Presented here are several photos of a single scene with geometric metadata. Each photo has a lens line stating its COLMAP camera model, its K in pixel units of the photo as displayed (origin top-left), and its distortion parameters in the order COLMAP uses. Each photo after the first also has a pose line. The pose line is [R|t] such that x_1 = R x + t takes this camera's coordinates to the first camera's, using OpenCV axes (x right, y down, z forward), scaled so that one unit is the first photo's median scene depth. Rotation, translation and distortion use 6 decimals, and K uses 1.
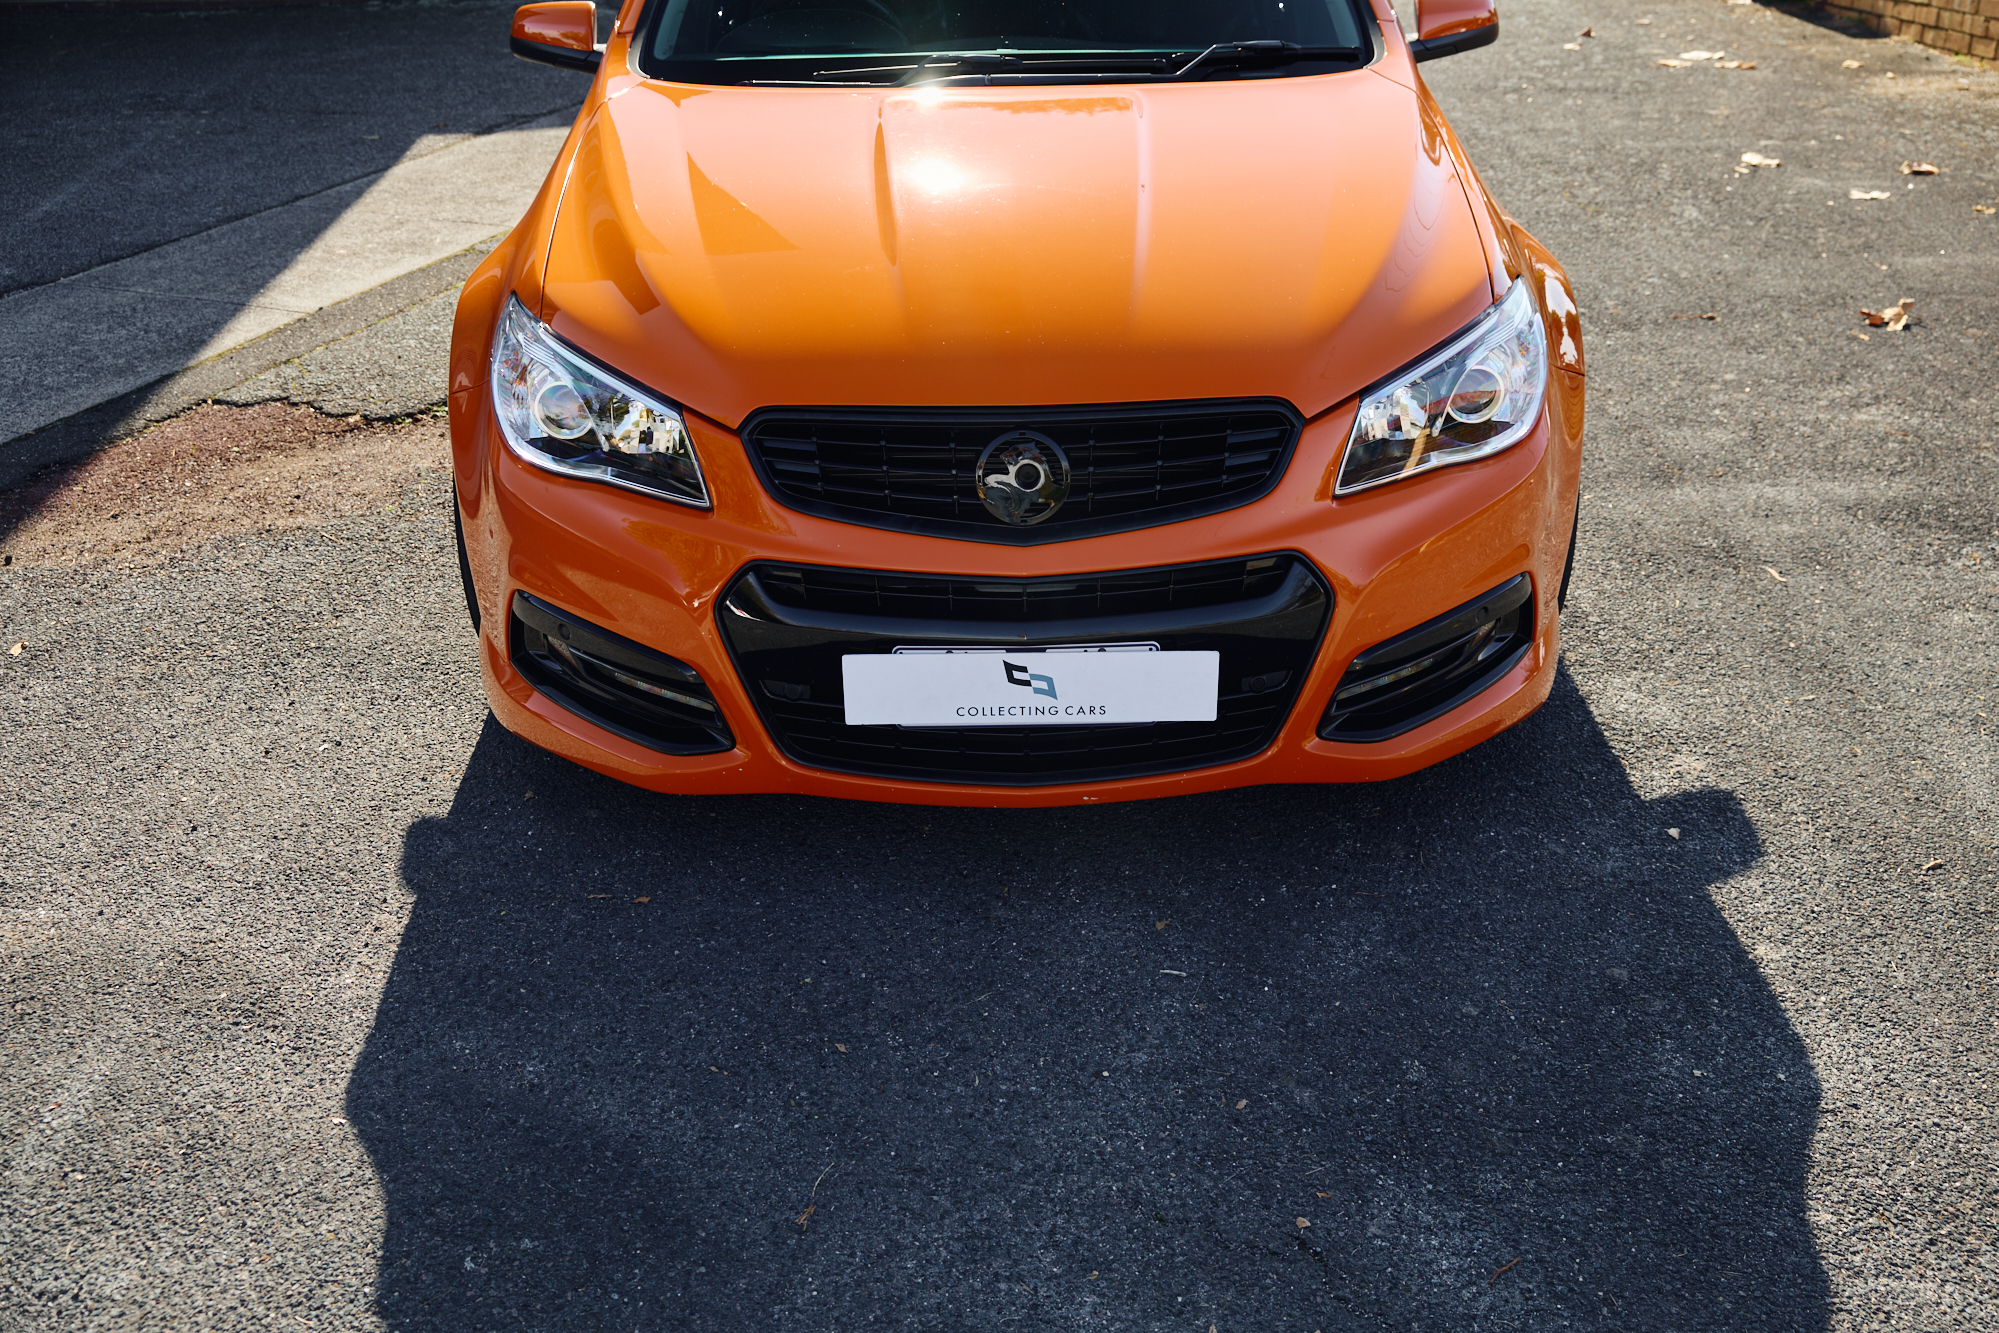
lens RADIAL K [[1926.2, 0, 1007.8], [0, 1926.2, 654.1], [0, 0, 1]] dist [-0.014851, 0.080061]
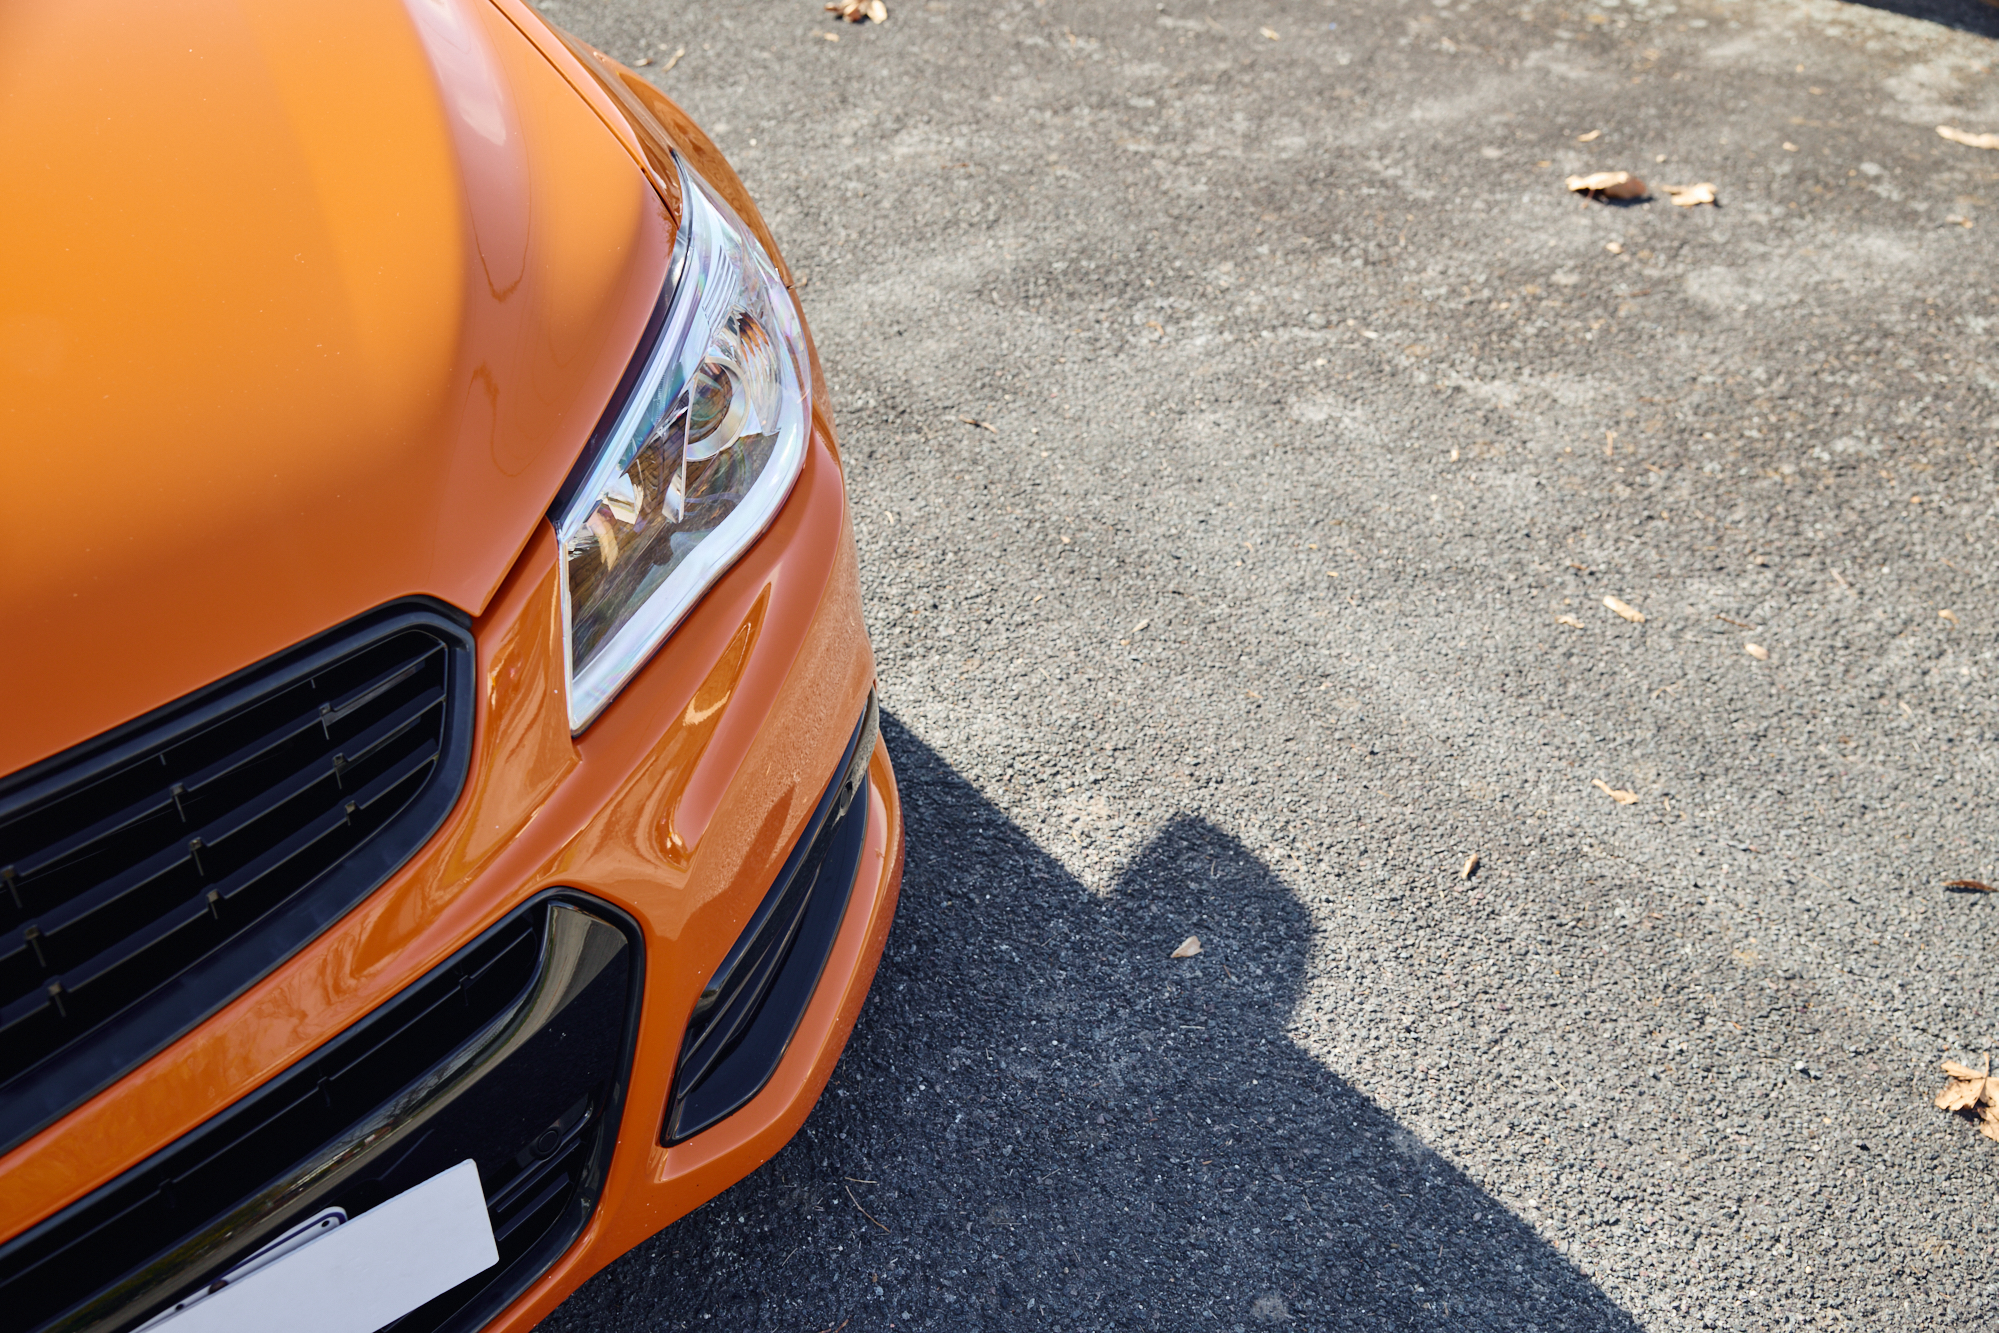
lens RADIAL K [[1888.2, 0, 999.0], [0, 1888.2, 654.3], [0, 0, 1]] dist [-0.041992, 0.101431]
pose [[0.792849, -0.353858, 0.496161, 0.027622], [0.263532, 0.933173, 0.244416, -0.186460], [-0.549492, -0.063030, 0.833118, 0.545877]]
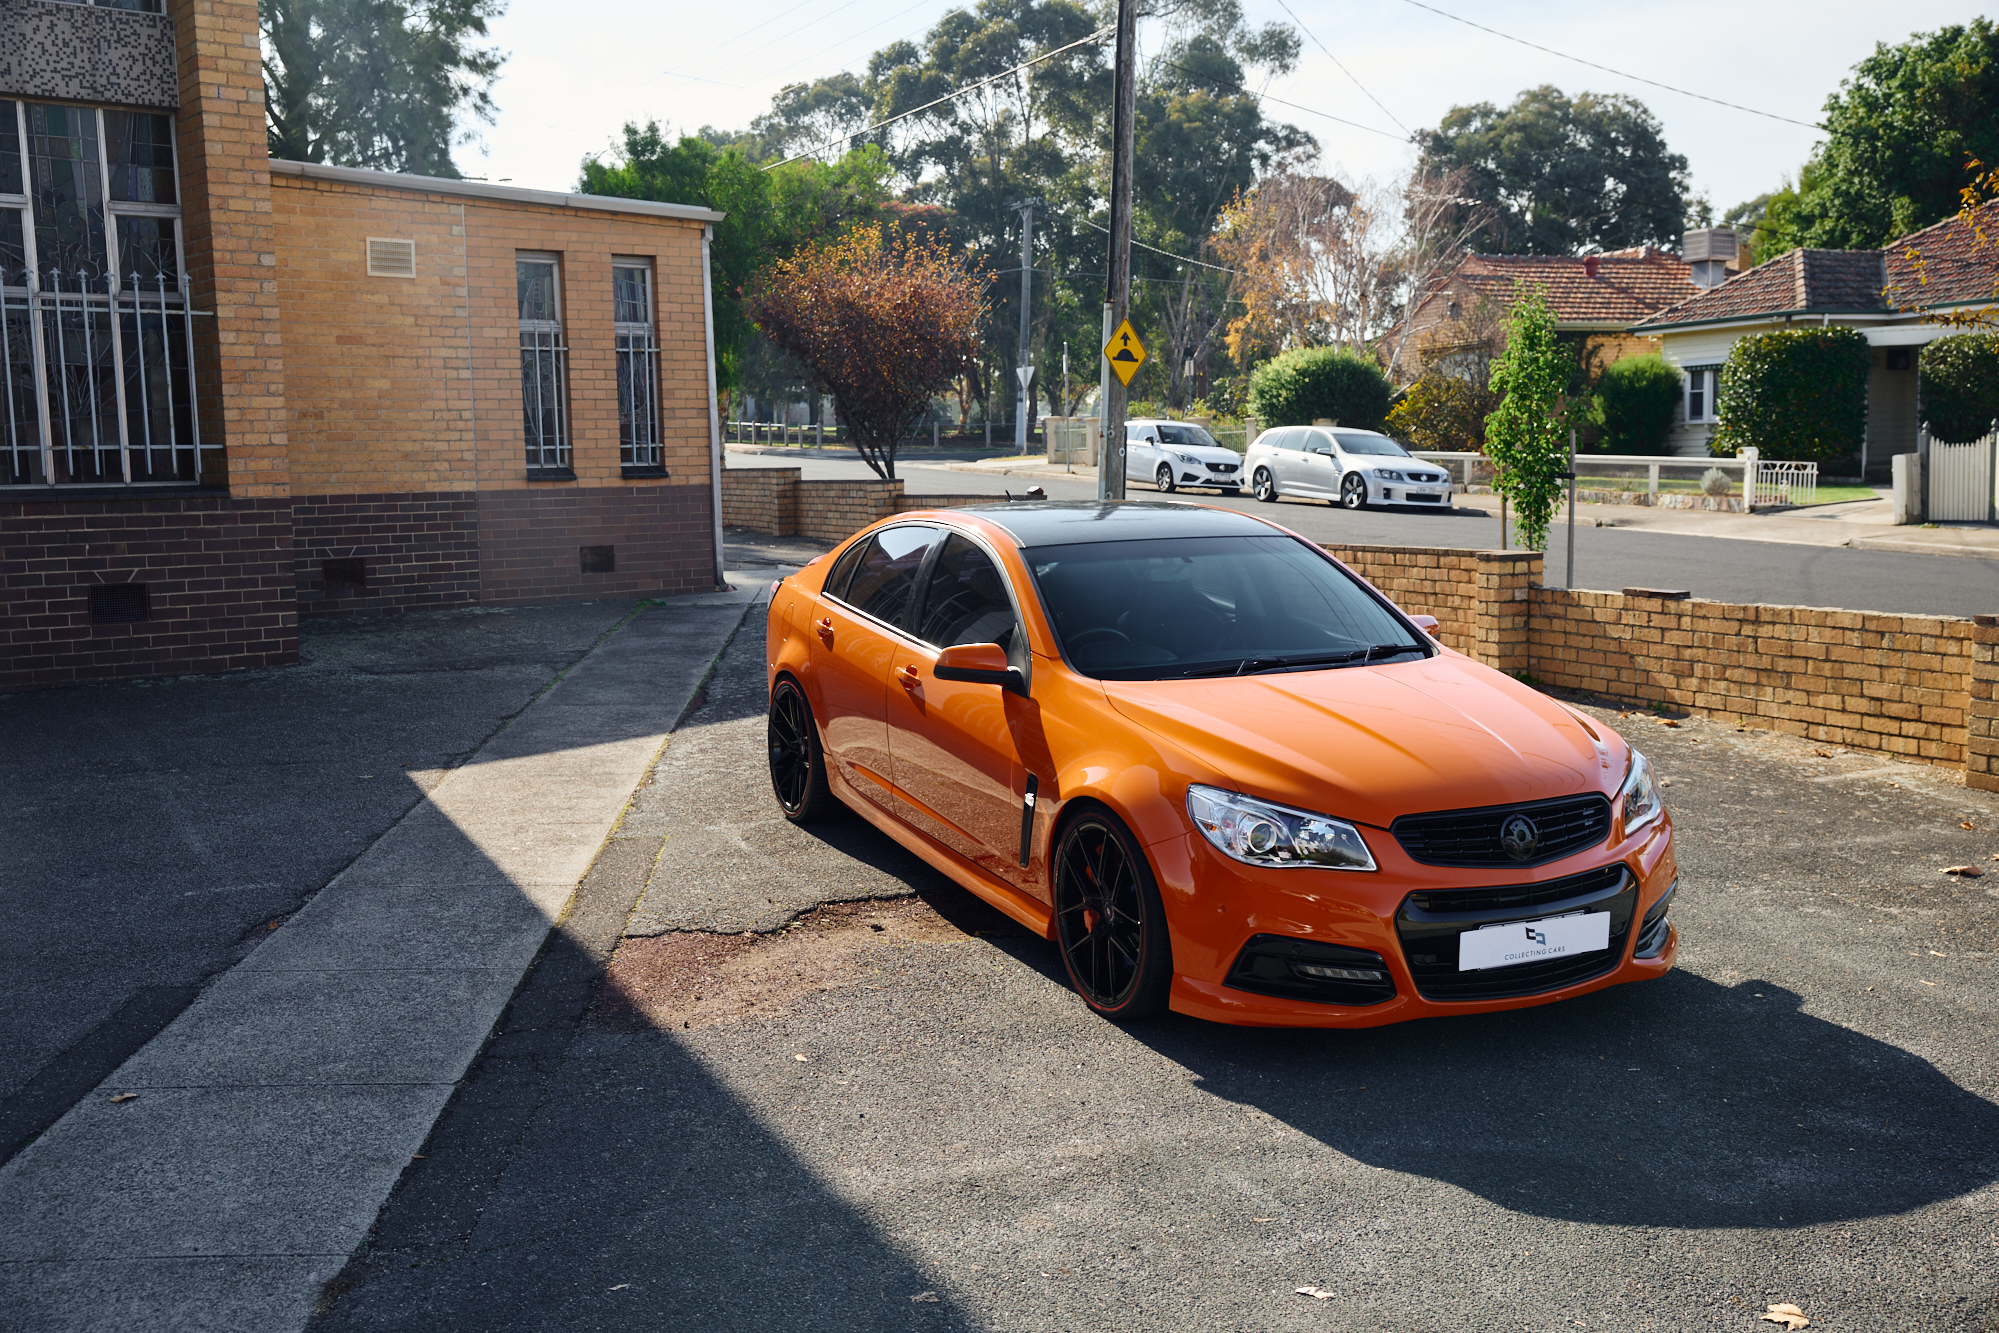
lens RADIAL K [[1926.2, 0, 1007.8], [0, 1926.2, 654.1], [0, 0, 1]] dist [-0.014851, 0.080061]
pose [[0.916223, -0.048454, 0.397728, -1.261603], [0.172934, 0.943262, -0.283462, 0.206968], [-0.361427, 0.328495, 0.872618, -0.649614]]
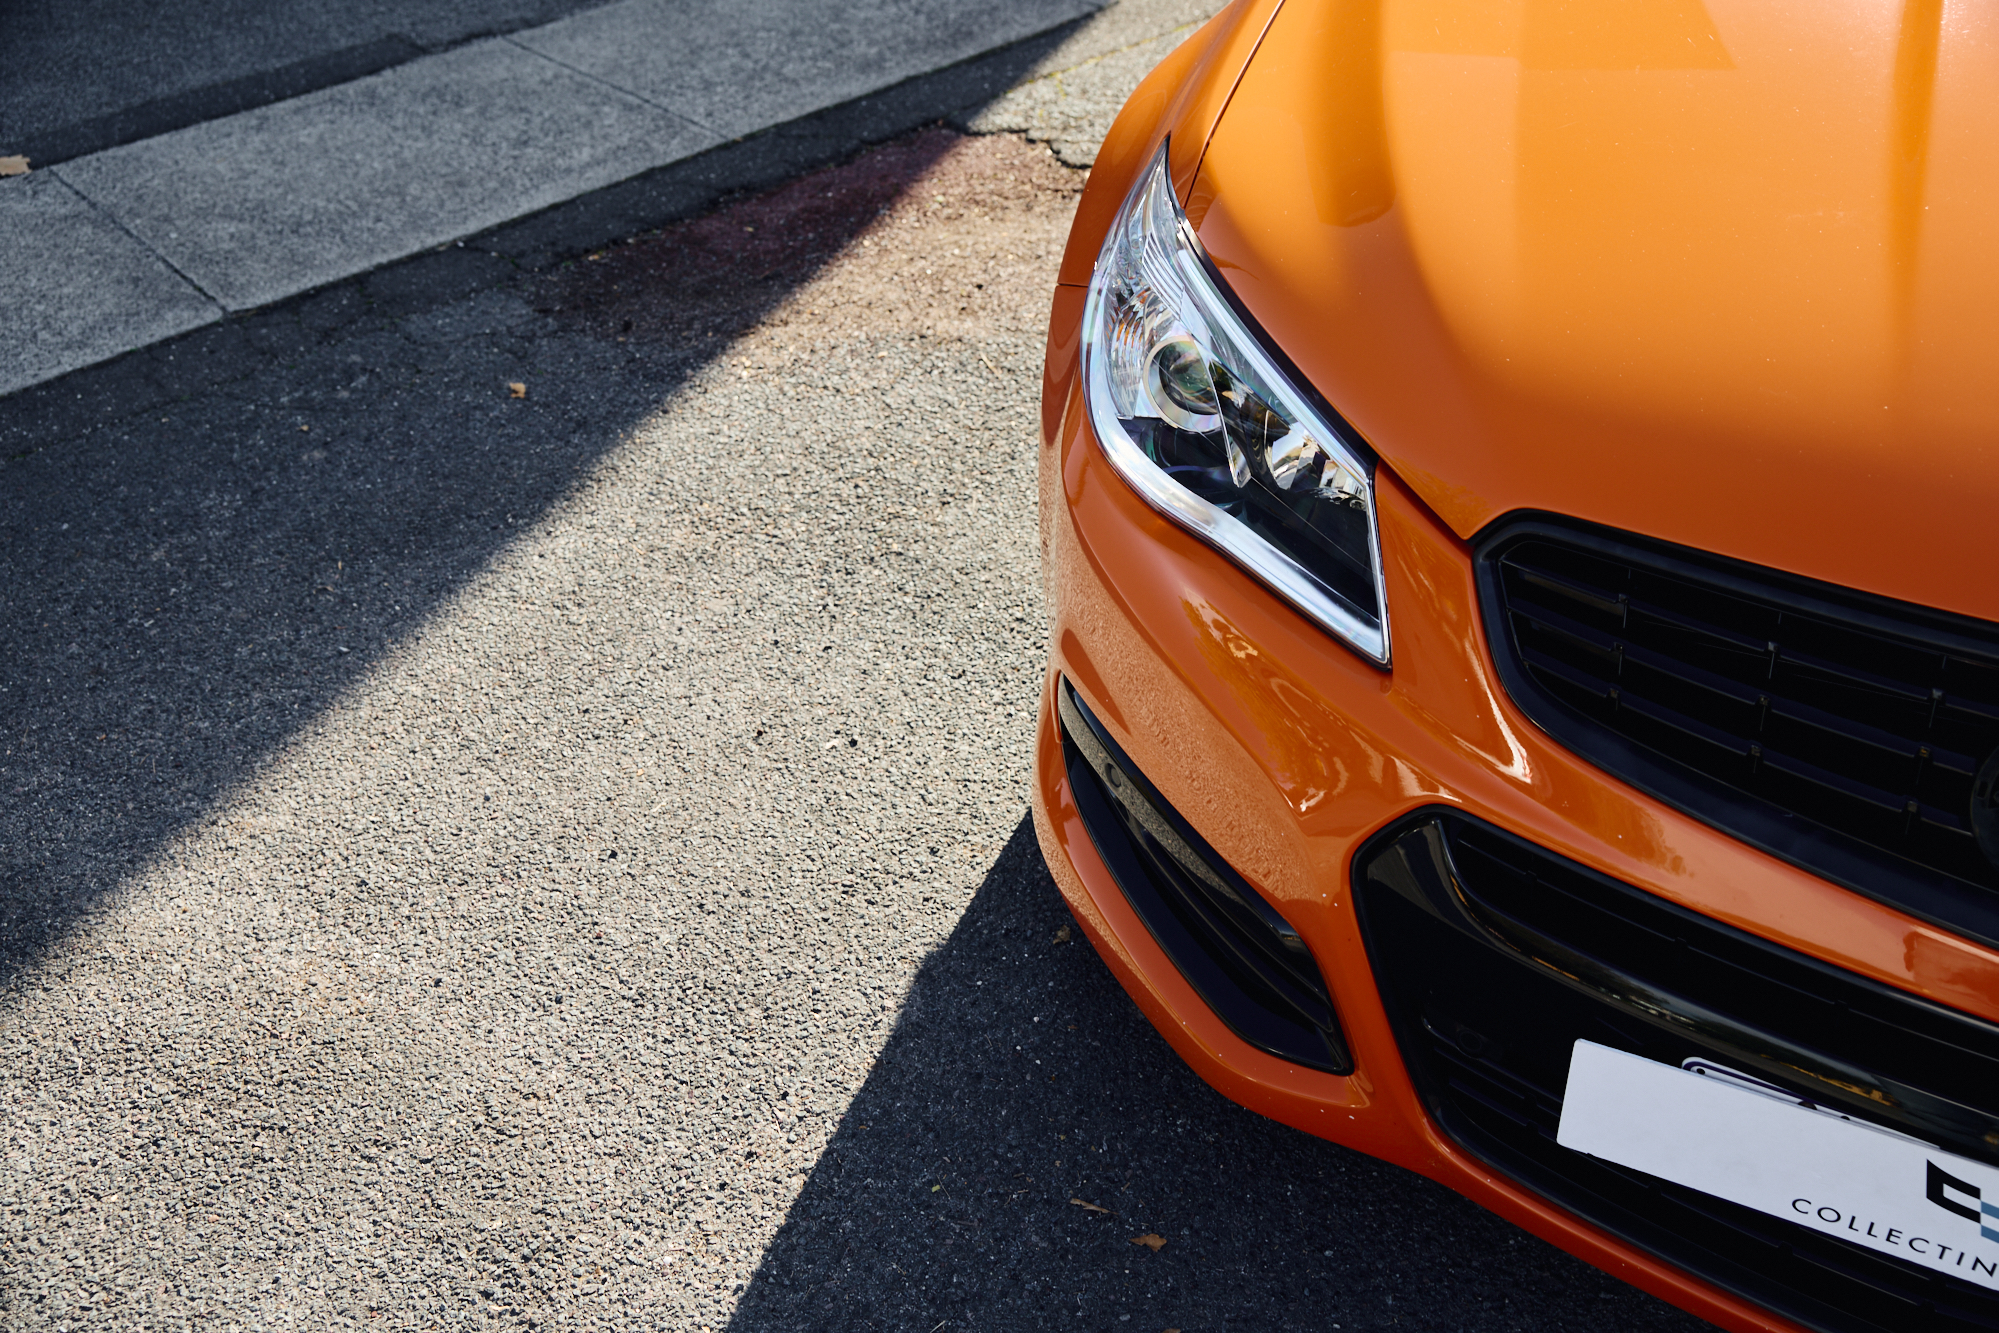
lens RADIAL K [[1888.2, 0, 999.0], [0, 1888.2, 654.3], [0, 0, 1]] dist [-0.041992, 0.101431]
pose [[0.884660, 0.244580, -0.396935, -0.048389], [-0.167231, 0.961166, 0.219531, -0.169462], [0.435213, -0.127830, 0.891206, 0.507290]]
